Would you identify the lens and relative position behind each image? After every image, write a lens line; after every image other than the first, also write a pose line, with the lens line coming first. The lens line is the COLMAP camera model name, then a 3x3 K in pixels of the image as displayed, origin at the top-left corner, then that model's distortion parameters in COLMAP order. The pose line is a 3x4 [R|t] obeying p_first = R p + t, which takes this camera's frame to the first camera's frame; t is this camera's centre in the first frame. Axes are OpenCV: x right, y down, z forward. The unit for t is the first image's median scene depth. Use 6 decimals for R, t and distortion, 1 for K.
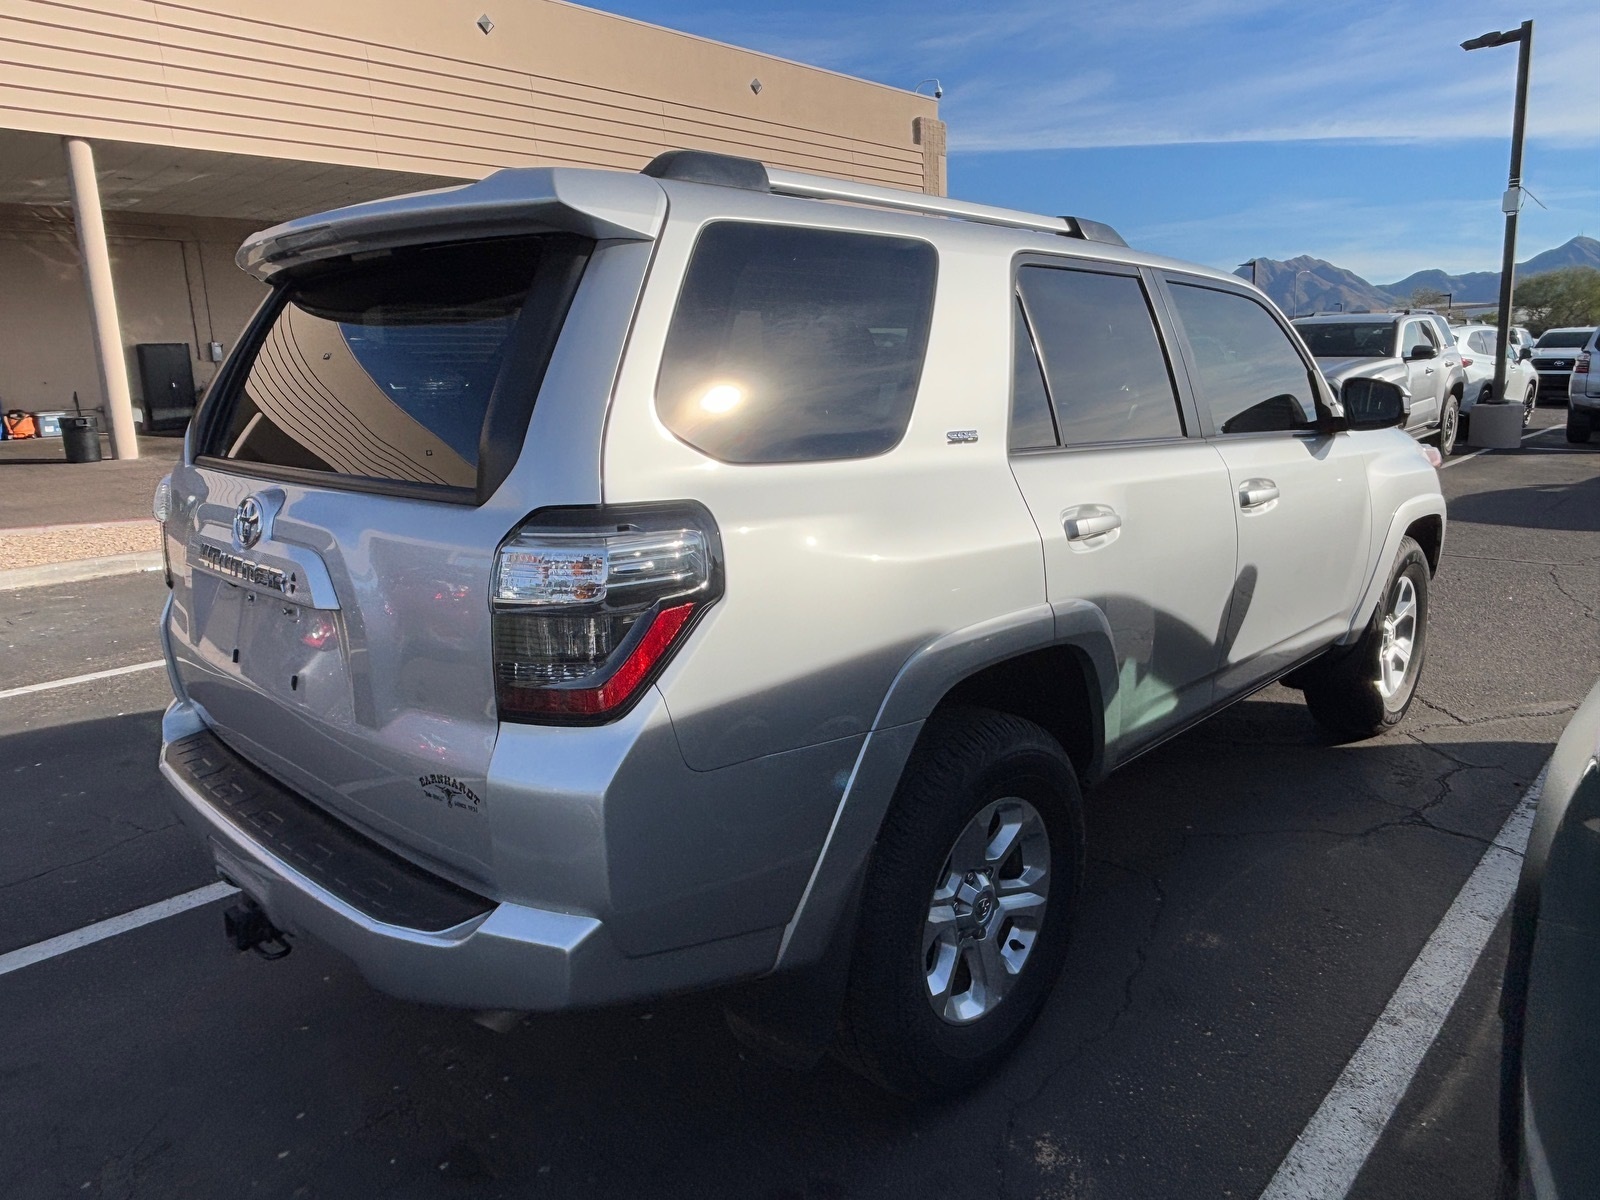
lens RADIAL K [[1049.8, 0, 800.0], [0, 1049.8, 600.0], [0, 0, 1]] dist [0.033889, 0.000382]
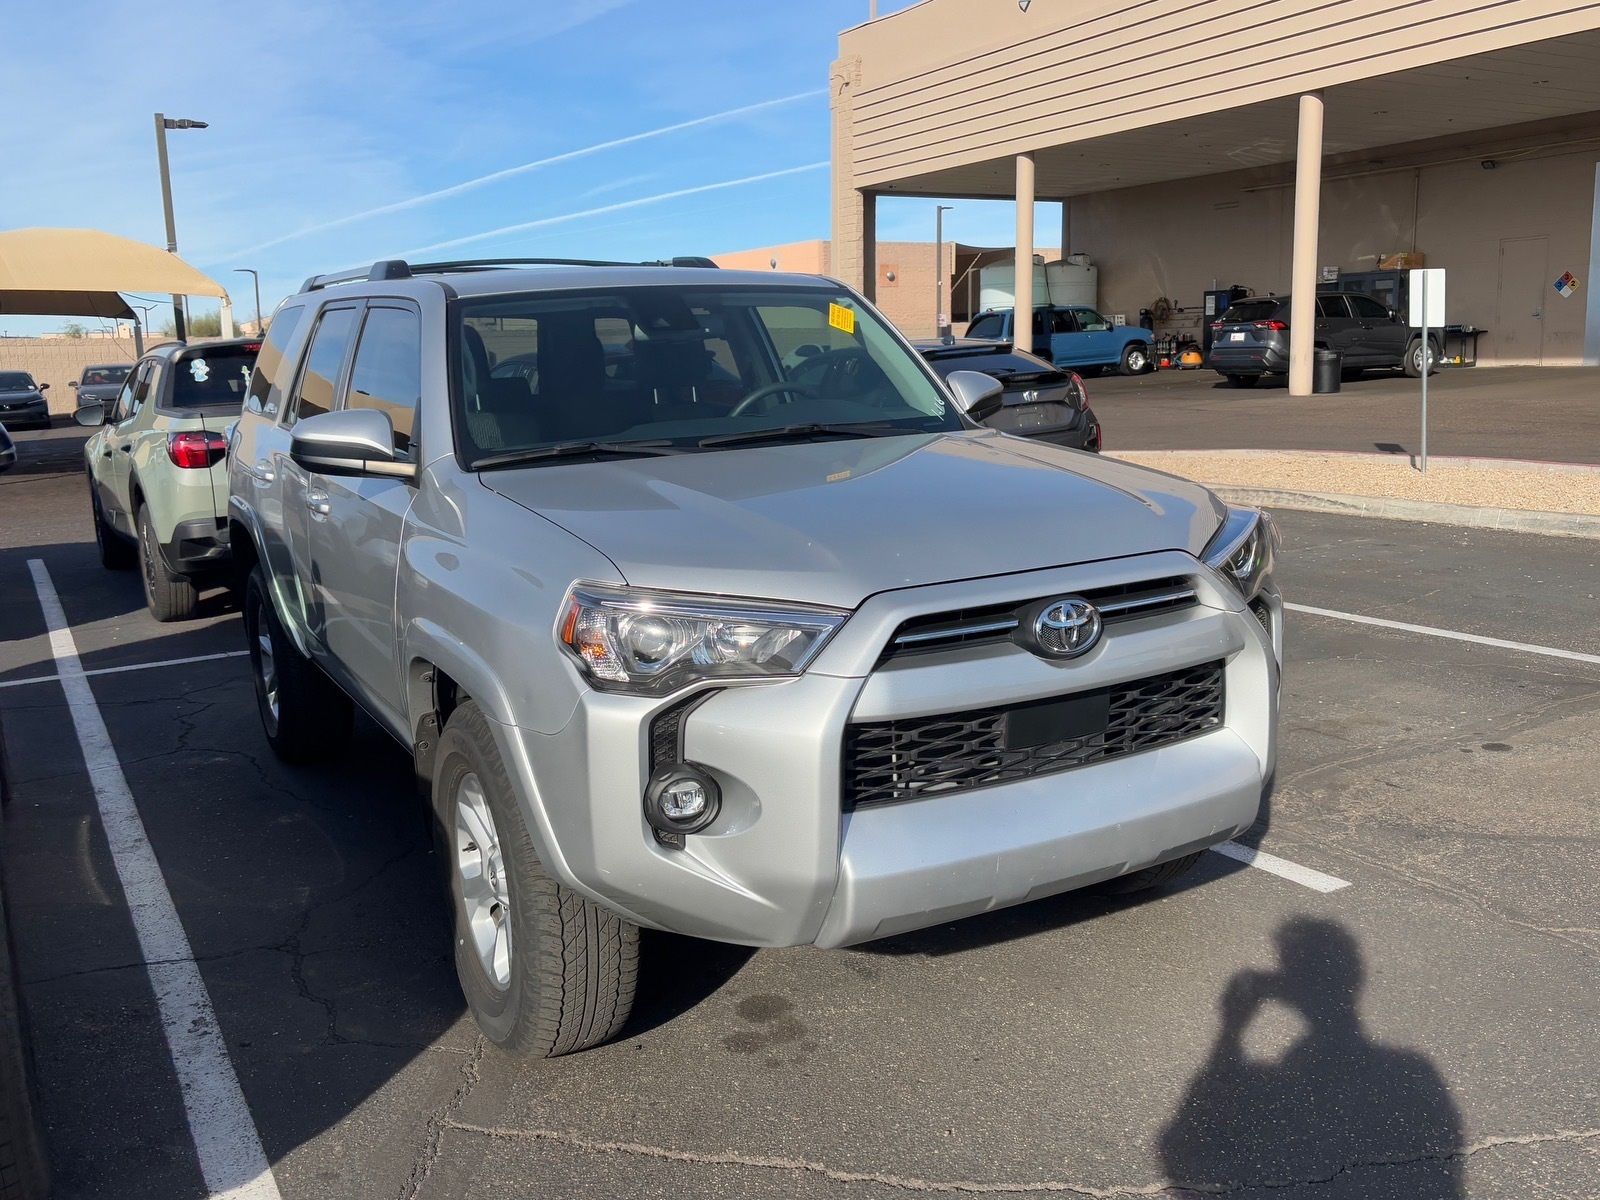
lens RADIAL K [[1537.7, 0, 800.0], [0, 1537.7, 600.0], [0, 0, 1]] dist [-0.003670, -0.003976]
pose [[-0.328178, 0.180340, -0.927241, 1.356969], [-0.153226, 0.958444, 0.240640, -0.337524], [0.932106, 0.221050, -0.286908, 1.512349]]
